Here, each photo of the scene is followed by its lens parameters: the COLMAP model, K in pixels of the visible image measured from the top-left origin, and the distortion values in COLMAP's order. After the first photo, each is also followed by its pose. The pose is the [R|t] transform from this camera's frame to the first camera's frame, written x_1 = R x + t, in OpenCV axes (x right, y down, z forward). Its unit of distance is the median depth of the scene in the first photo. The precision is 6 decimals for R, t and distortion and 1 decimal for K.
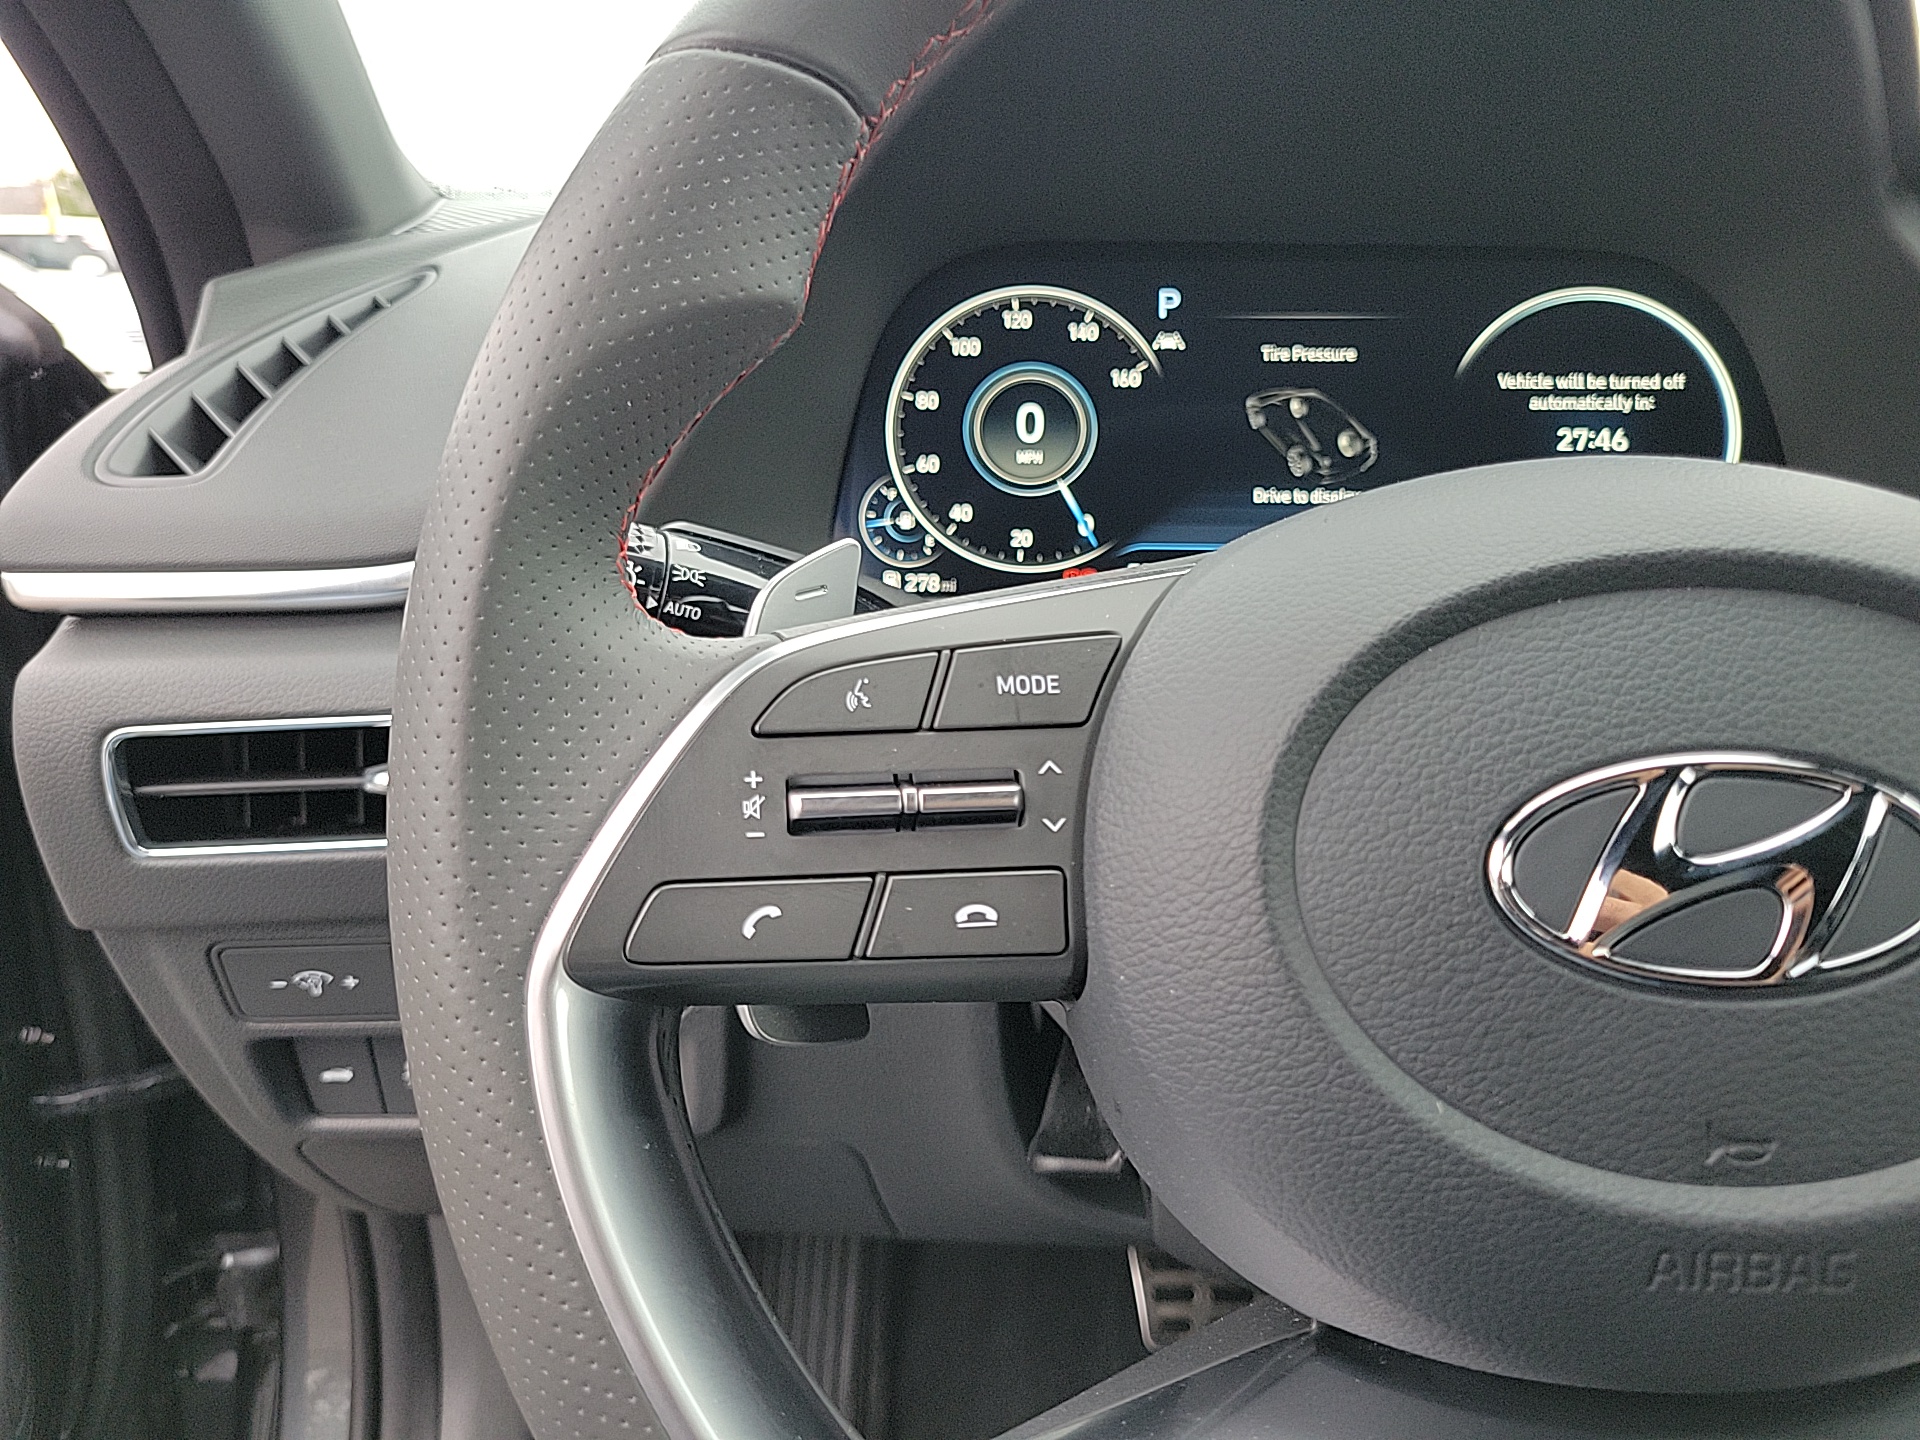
lens RADIAL K [[1456.3, 0, 960.0], [0, 1456.3, 720.0], [0, 0, 1]] dist [0.009604, -0.003669]
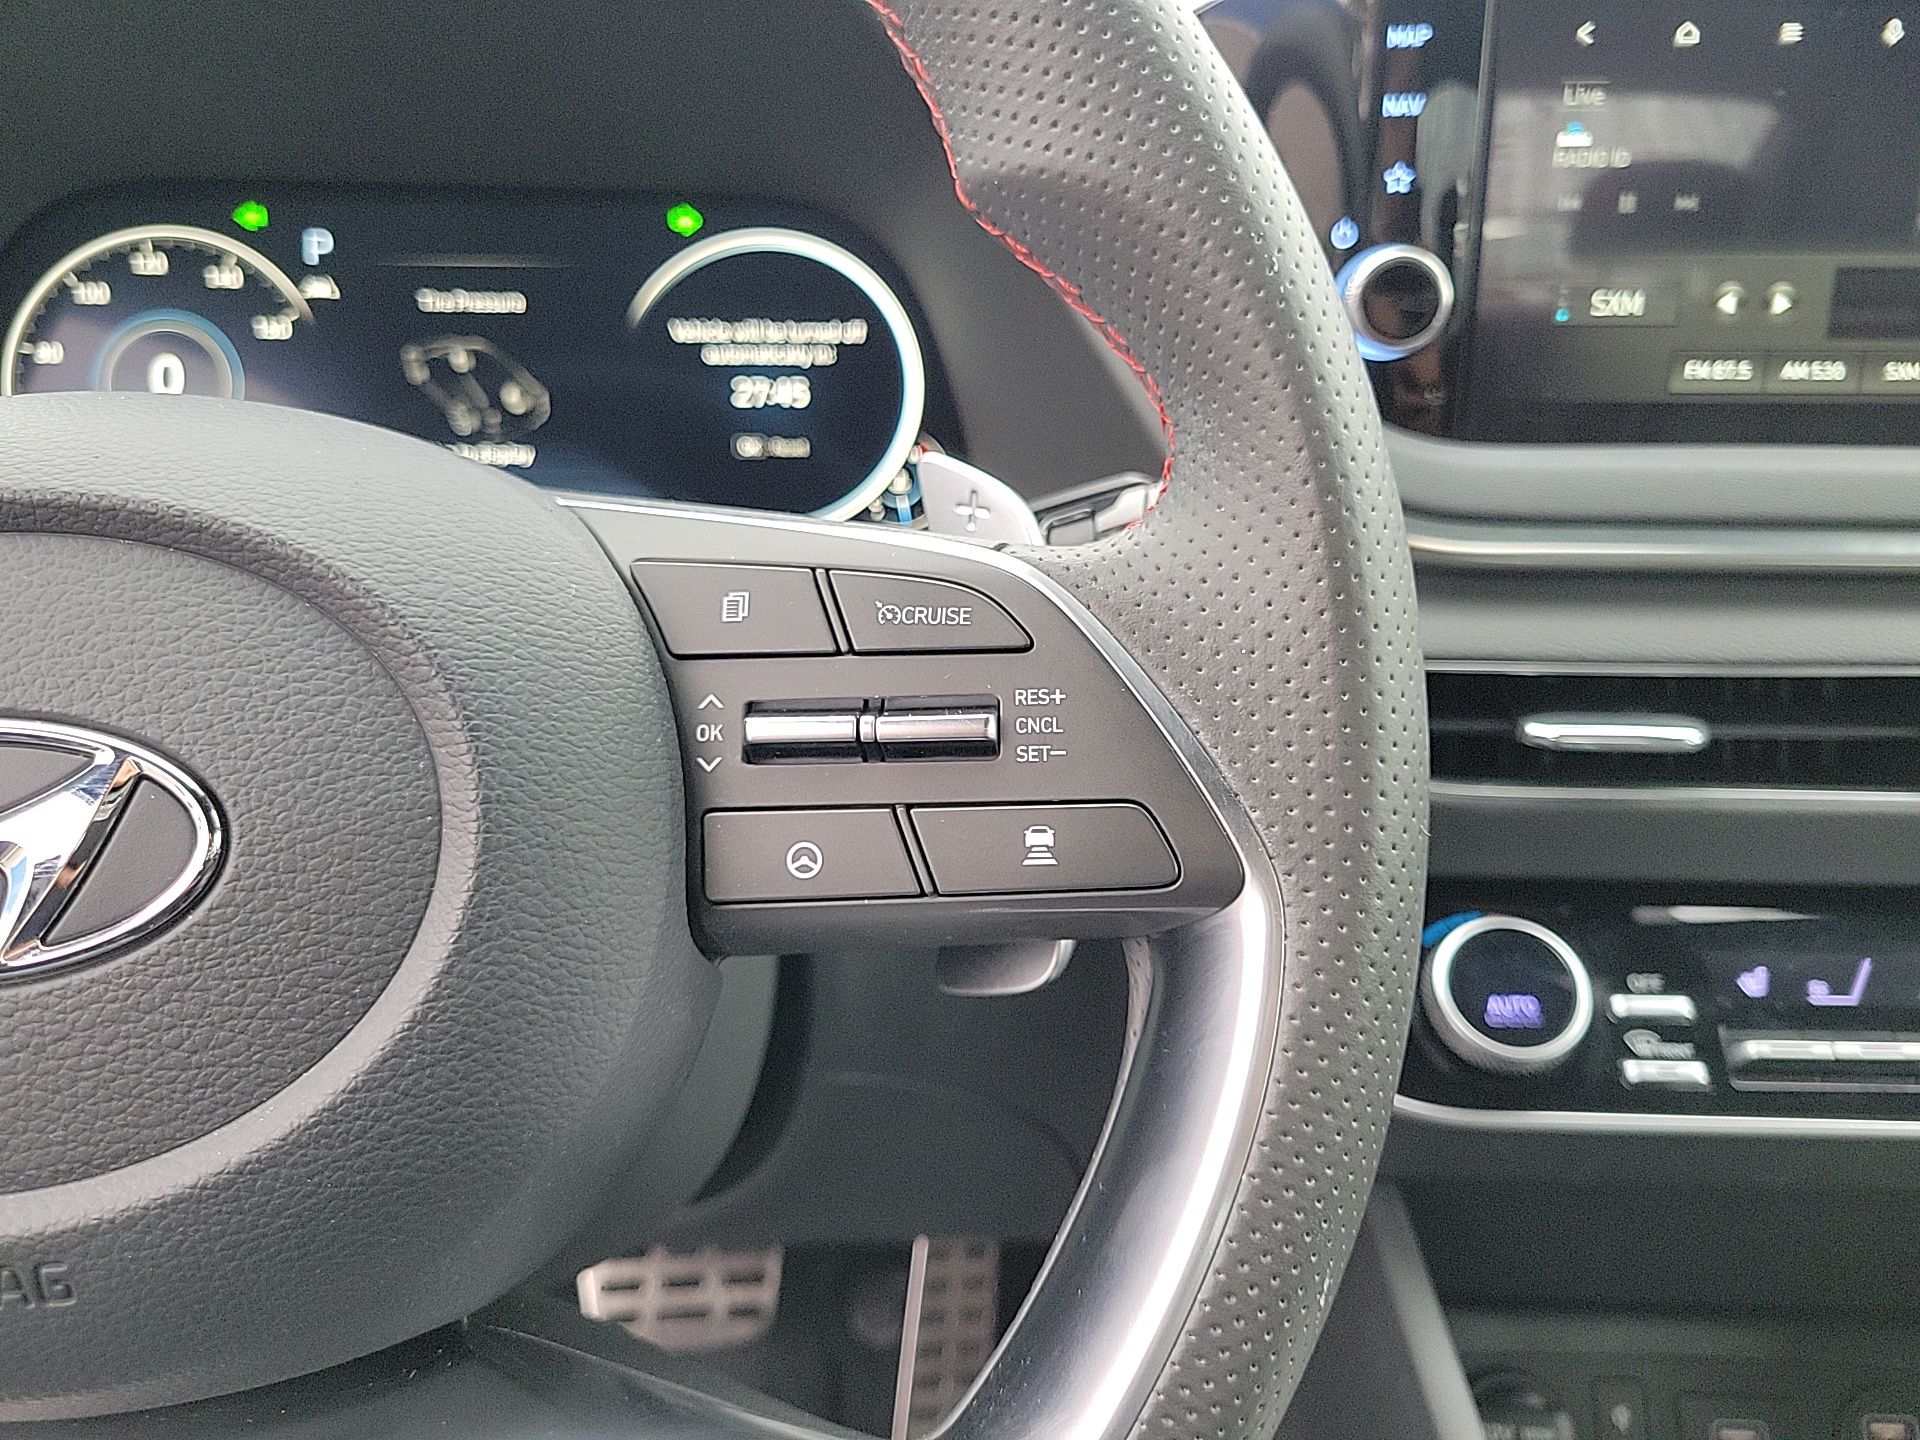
lens RADIAL K [[1479.0, 0, 950.1], [0, 1479.0, 732.7], [0, 0, 1]] dist [0.001585, -0.005374]
pose [[0.991436, -0.034220, 0.126029, 0.415478], [0.031160, 0.999172, 0.026174, 0.010737], [-0.126821, -0.022022, 0.991681, 0.009108]]
